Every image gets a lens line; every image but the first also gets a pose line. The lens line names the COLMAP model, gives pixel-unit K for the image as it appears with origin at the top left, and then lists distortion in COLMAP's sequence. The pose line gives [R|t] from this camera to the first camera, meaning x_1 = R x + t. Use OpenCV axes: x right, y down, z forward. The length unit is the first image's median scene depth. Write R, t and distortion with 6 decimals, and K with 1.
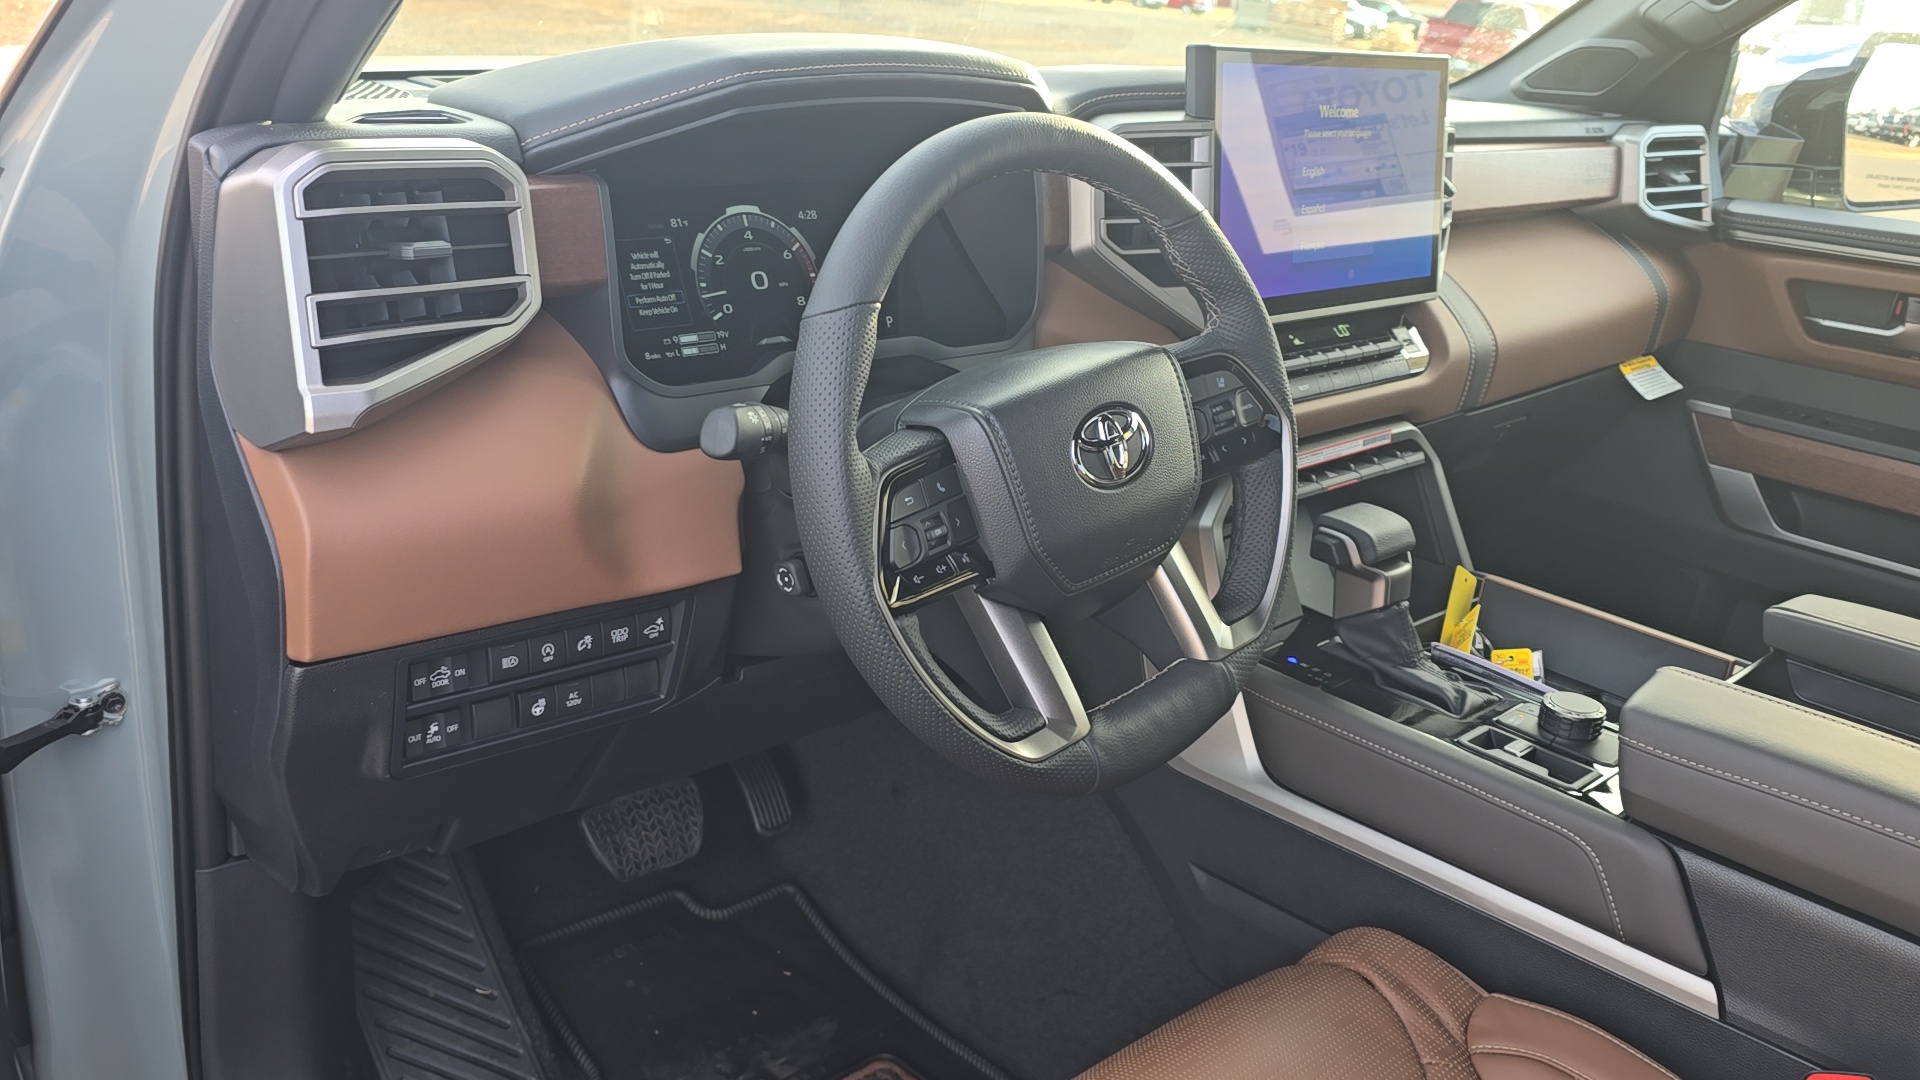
lens RADIAL K [[1590.4, 0, 963.2], [0, 1590.4, 524.6], [0, 0, 1]] dist [-0.002968, 0.005402]
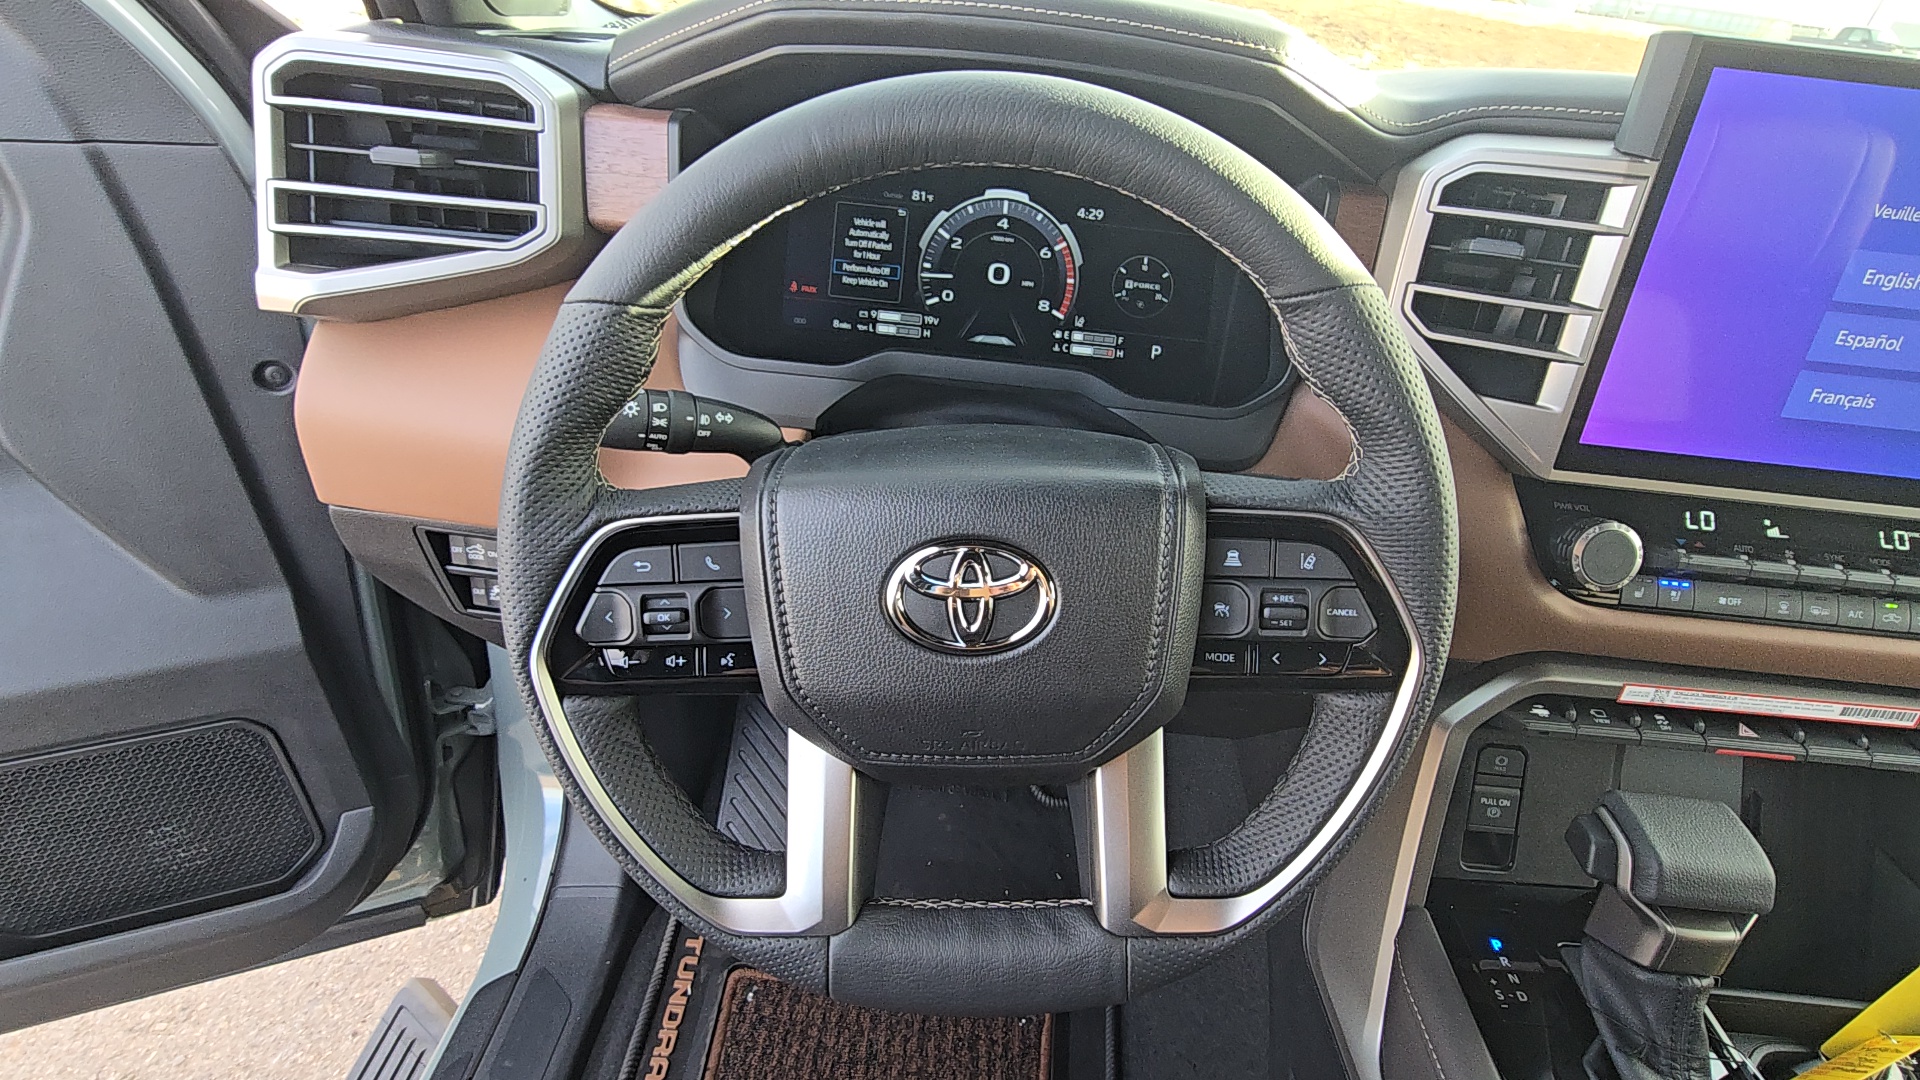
lens RADIAL K [[977.5, 0, 976.7], [0, 977.5, 544.8], [0, 0, 1]] dist [0.001901, 0.001146]
pose [[0.695693, 0.362577, -0.620120, 0.279335], [-0.276297, 0.931920, 0.234914, -0.136542], [0.663077, 0.007909, 0.748510, 0.560237]]
